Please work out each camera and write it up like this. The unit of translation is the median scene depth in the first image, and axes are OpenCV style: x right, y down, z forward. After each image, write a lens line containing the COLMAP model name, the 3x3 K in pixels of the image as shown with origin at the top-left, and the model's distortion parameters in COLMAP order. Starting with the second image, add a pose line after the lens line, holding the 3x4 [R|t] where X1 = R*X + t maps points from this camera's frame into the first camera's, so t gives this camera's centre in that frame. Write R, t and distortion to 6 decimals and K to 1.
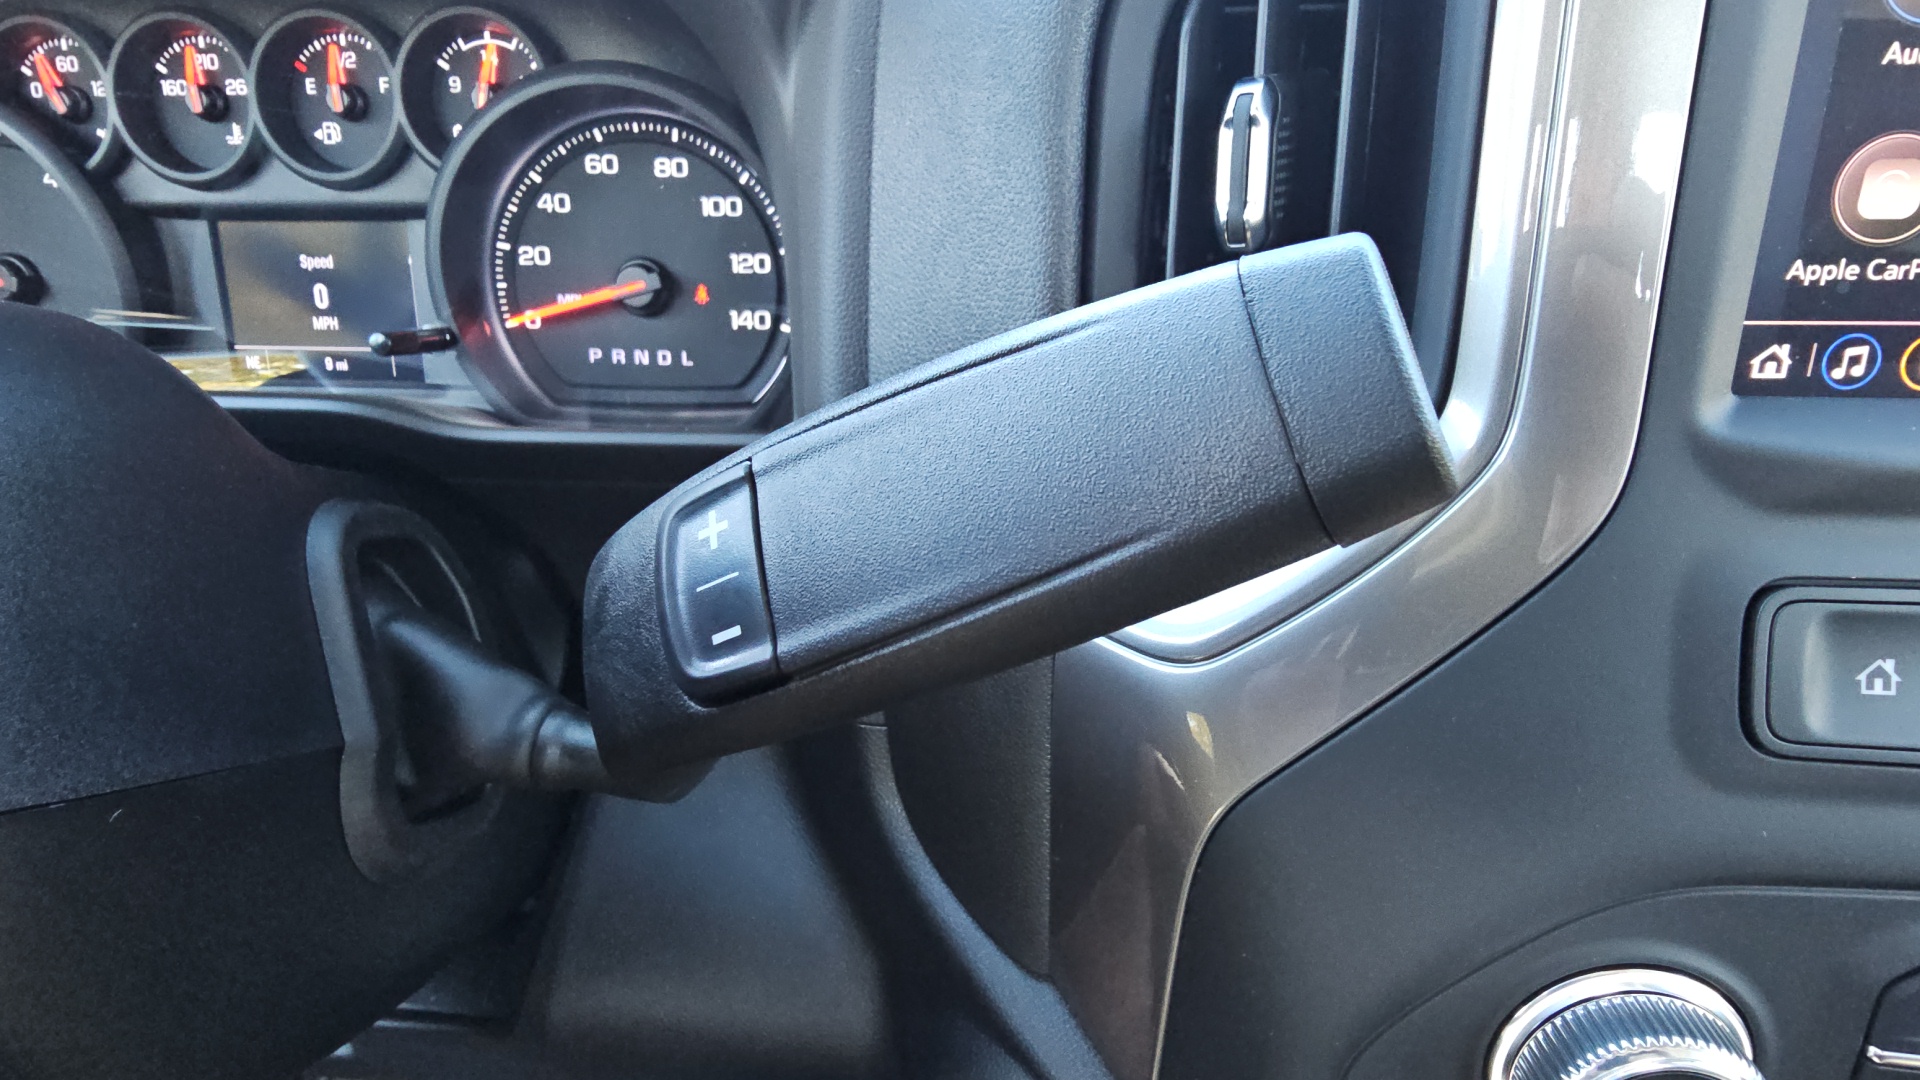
lens RADIAL K [[997.3, 0, 961.9], [0, 997.3, 548.8], [0, 0, 1]] dist [-0.010254, -0.000496]
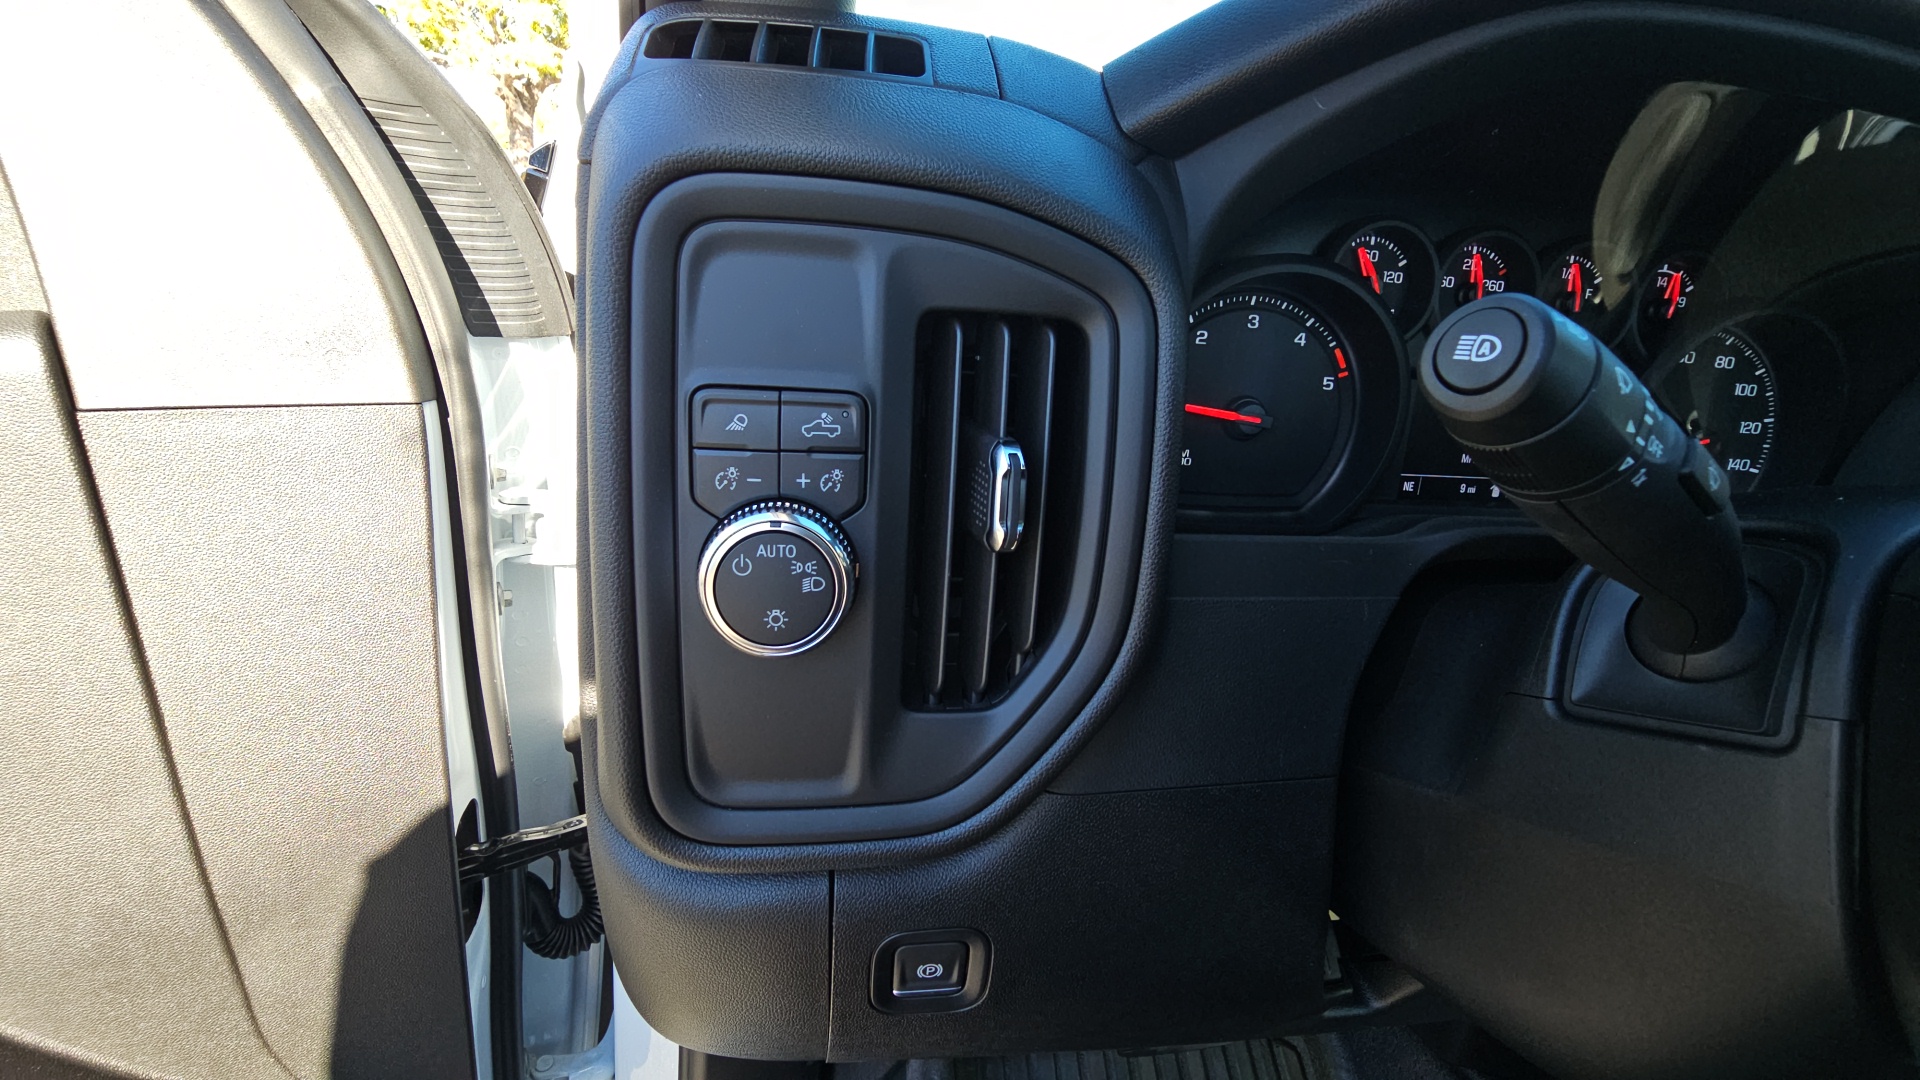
lens RADIAL K [[783.1, 0, 951.3], [0, 783.1, 537.7], [0, 0, 1]] dist [0.007691, -0.008530]
pose [[0.970685, -0.009366, 0.240172, -1.678902], [0.012974, 0.999825, -0.013446, -0.124551], [-0.240004, 0.016168, 0.970637, 0.160261]]
